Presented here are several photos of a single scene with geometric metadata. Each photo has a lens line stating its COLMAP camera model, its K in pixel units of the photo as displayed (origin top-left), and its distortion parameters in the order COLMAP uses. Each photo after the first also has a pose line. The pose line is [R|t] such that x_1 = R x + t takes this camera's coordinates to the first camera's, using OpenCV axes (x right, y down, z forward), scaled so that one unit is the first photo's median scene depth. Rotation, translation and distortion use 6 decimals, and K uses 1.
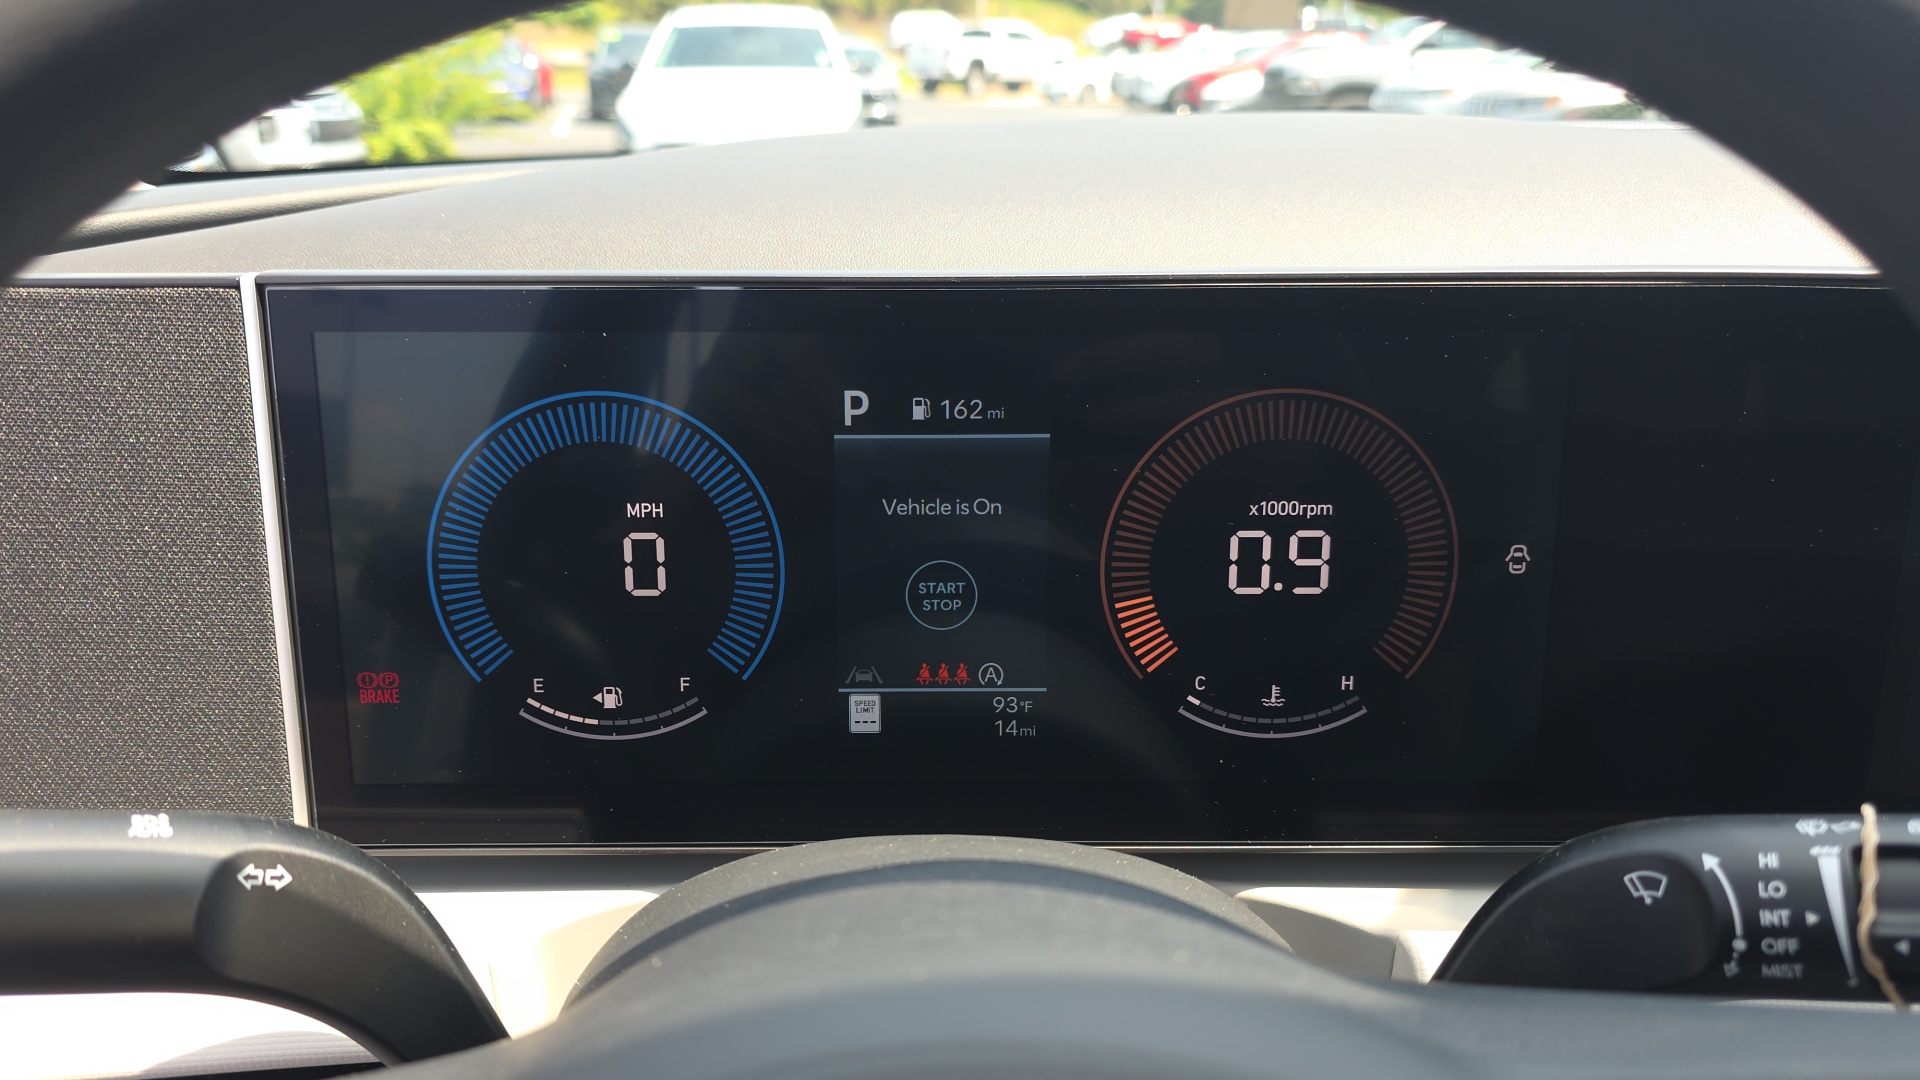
lens RADIAL K [[1328.3, 0, 942.1], [0, 1328.3, 540.9], [0, 0, 1]] dist [0.076039, -0.078180]
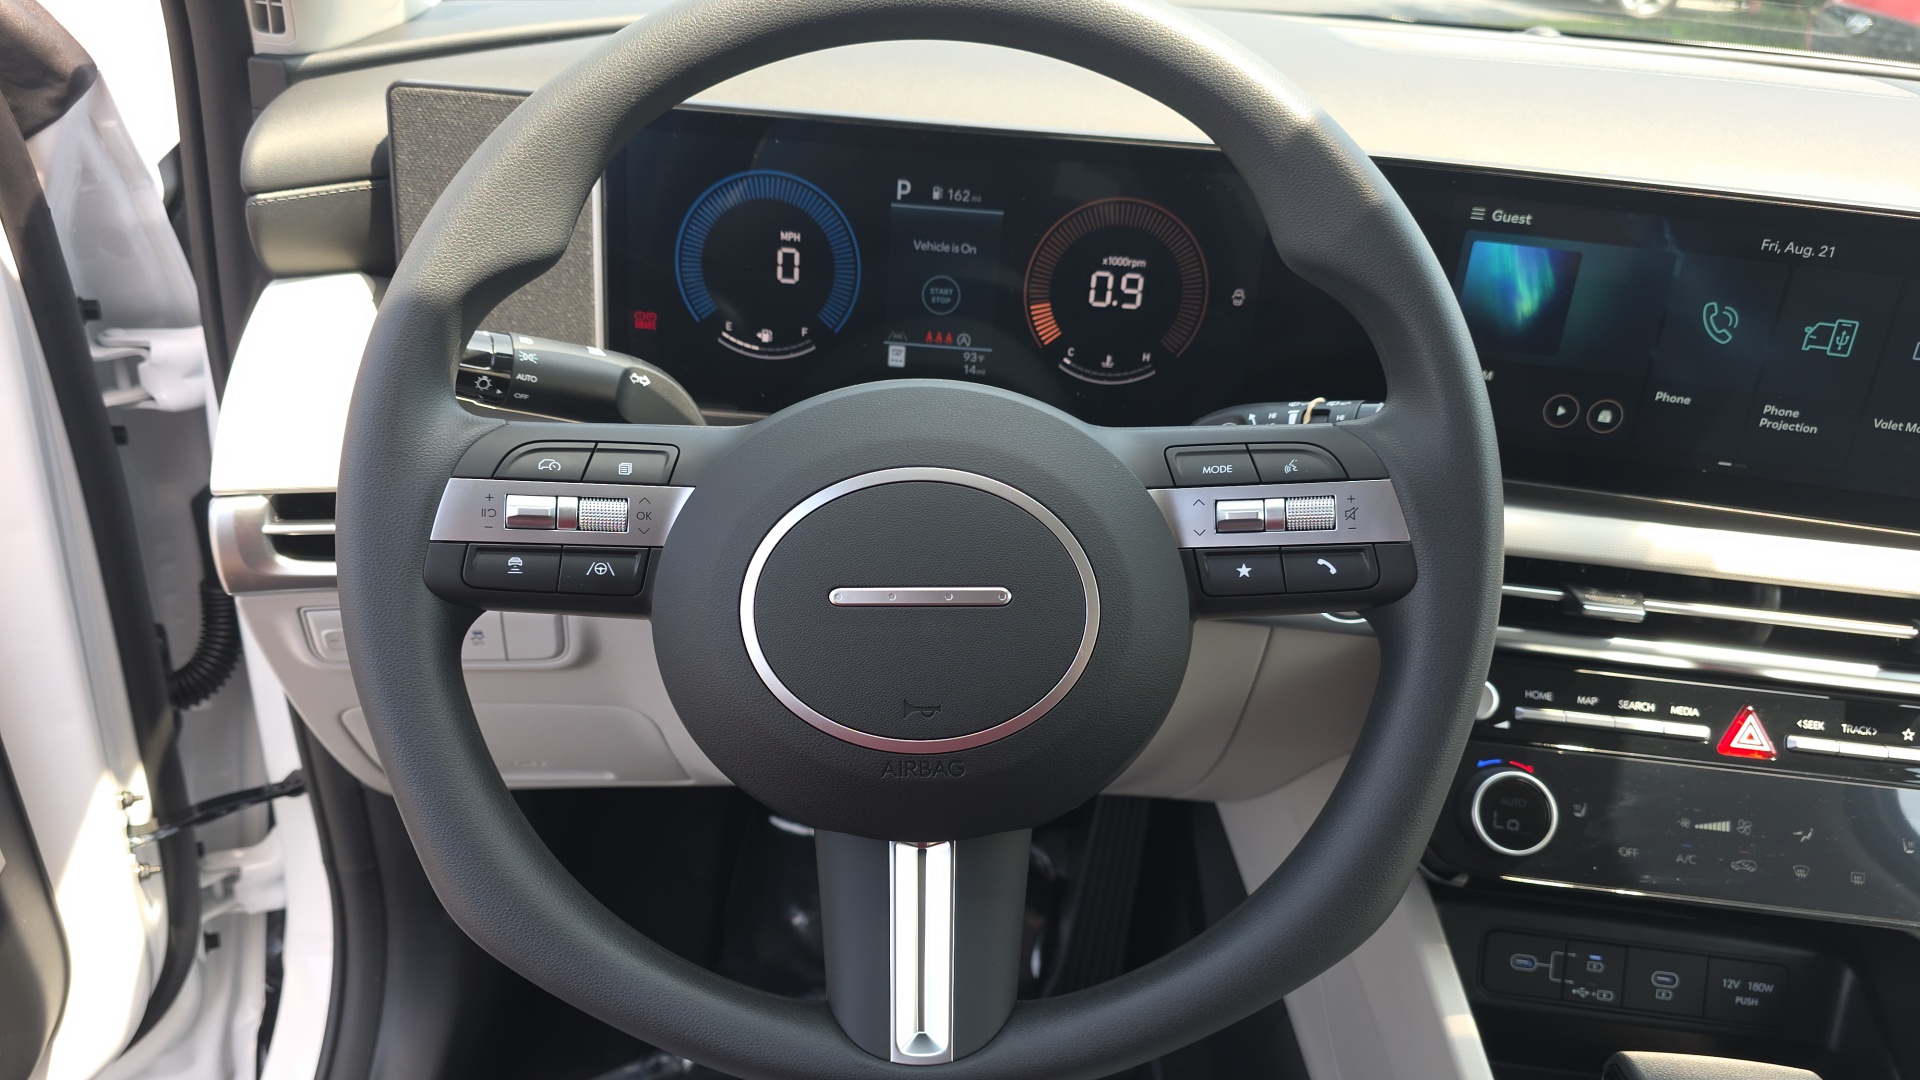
lens RADIAL K [[1329.0, 0, 952.4], [0, 1329.0, 568.4], [0, 0, 1]] dist [0.057577, -0.075039]
pose [[0.996993, 0.077153, 0.007204, 0.032846], [-0.077219, 0.981492, 0.175242, 0.091184], [0.006450, -0.175272, 0.984499, -0.972687]]
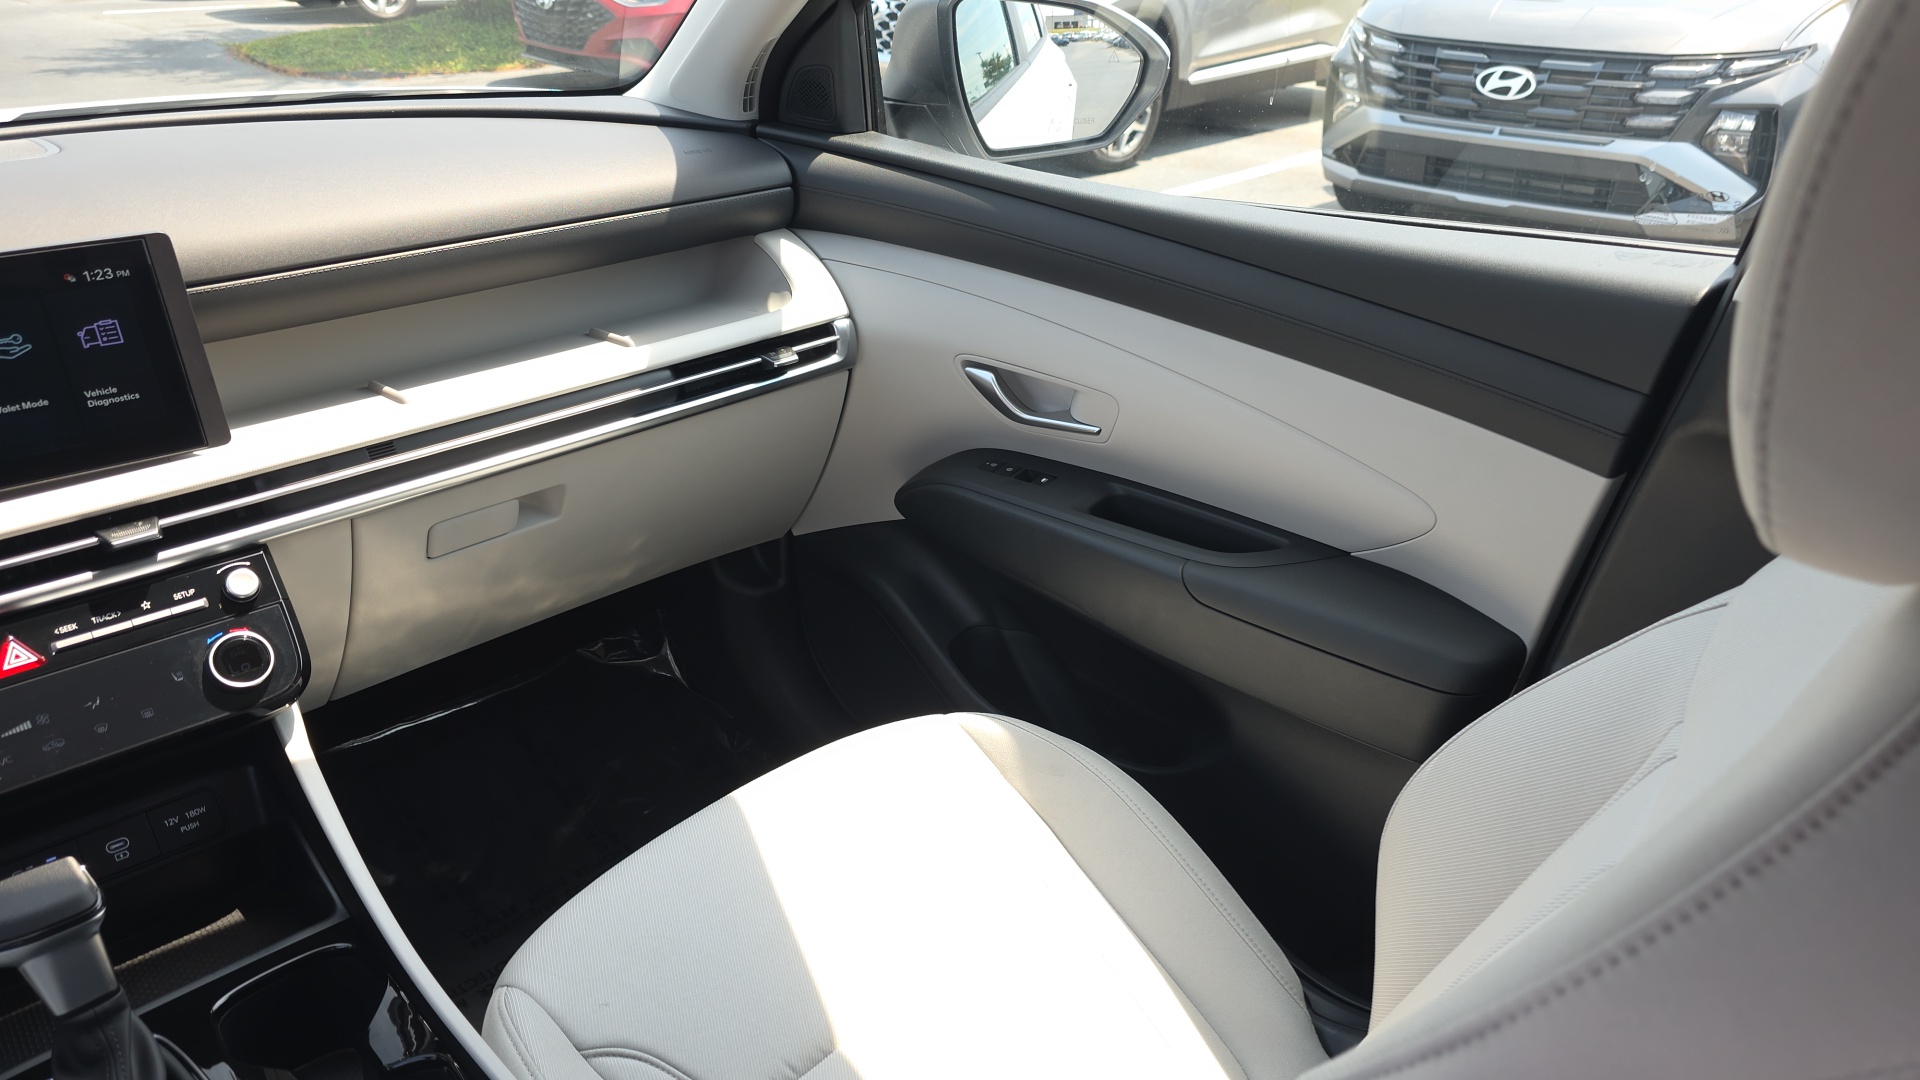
lens RADIAL K [[1297.7, 0, 999.7], [0, 1297.7, 541.3], [0, 0, 1]] dist [0.067827, -0.067701]
pose [[0.695616, -0.319332, 0.643541, 0.947437], [0.227446, 0.947593, 0.224356, 0.227716], [-0.681459, -0.009695, 0.731792, -2.219350]]
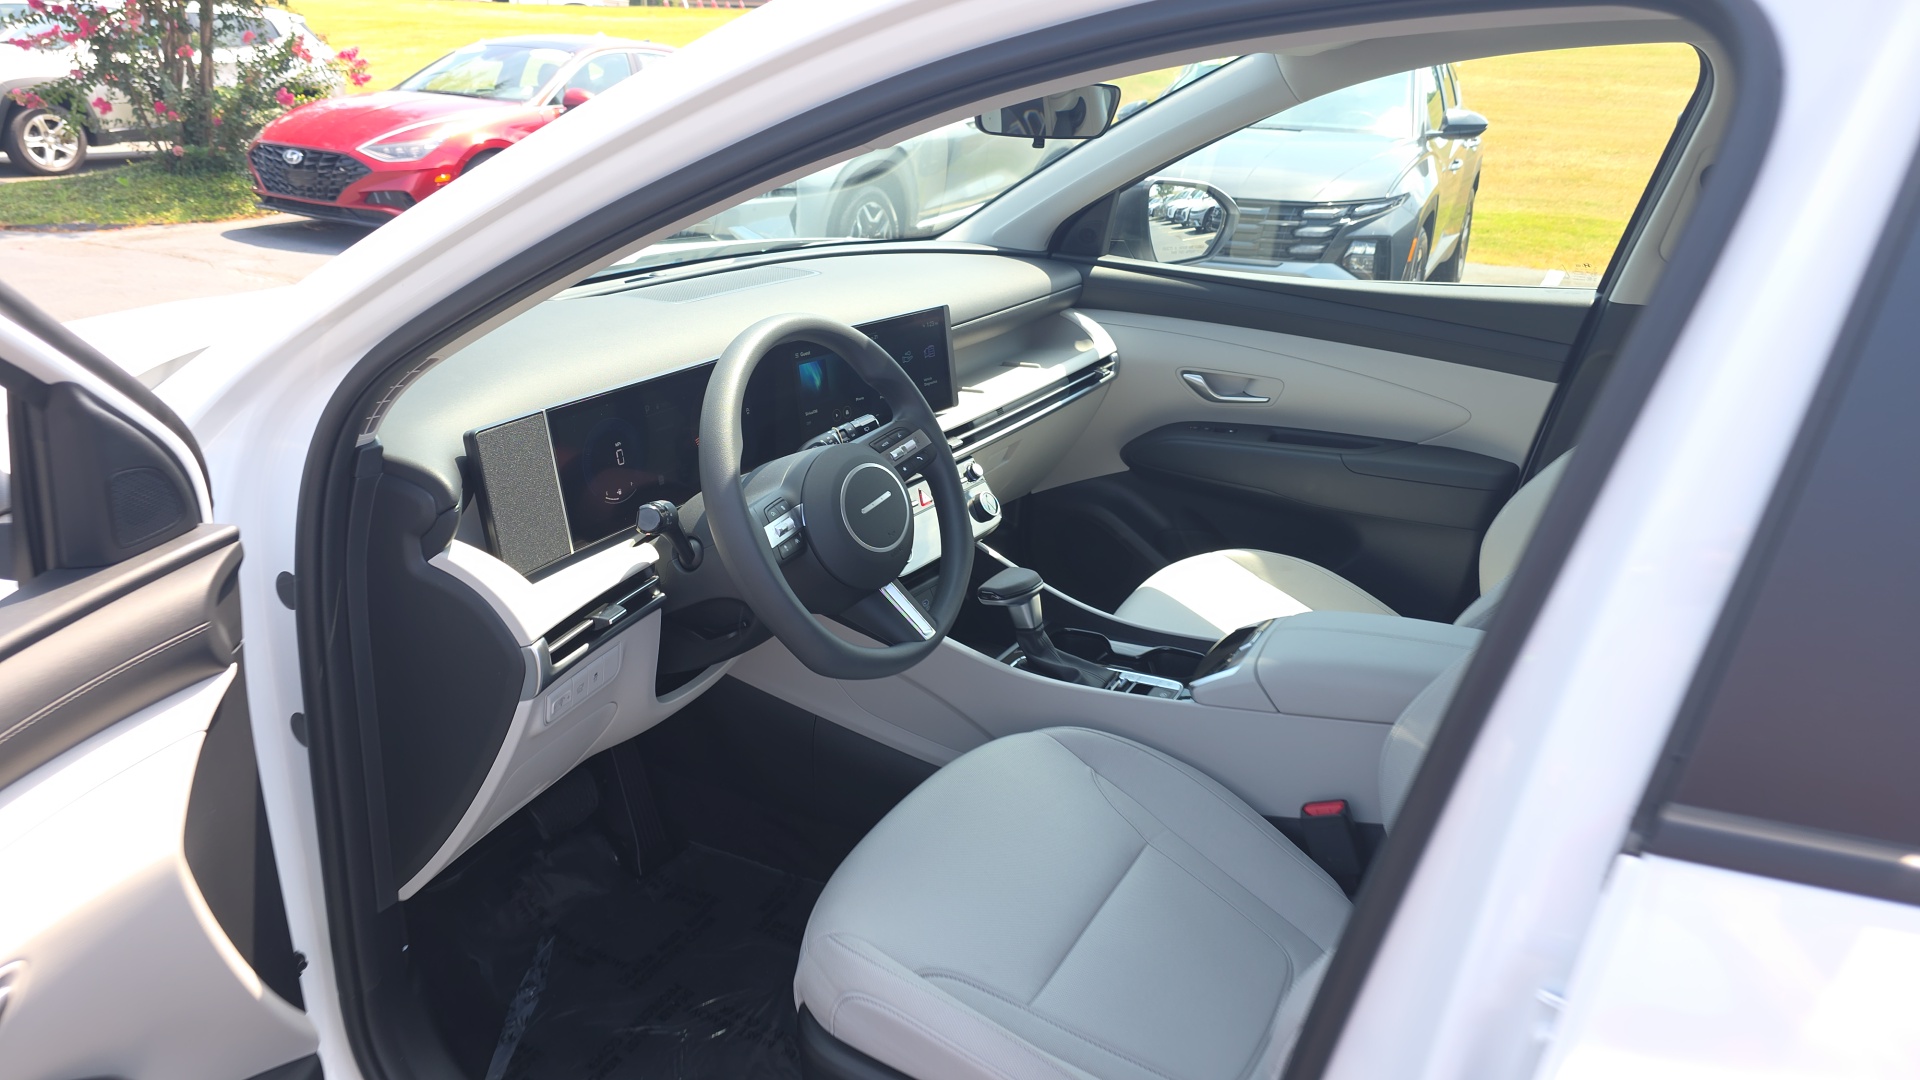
lens RADIAL K [[1302.4, 0, 928.8], [0, 1302.4, 543.0], [0, 0, 1]] dist [0.073516, -0.075449]
pose [[0.491681, -0.298267, 0.818099, -3.164824], [0.258108, 0.947206, 0.190213, -0.256460], [-0.831643, 0.117633, 0.542708, -1.978186]]
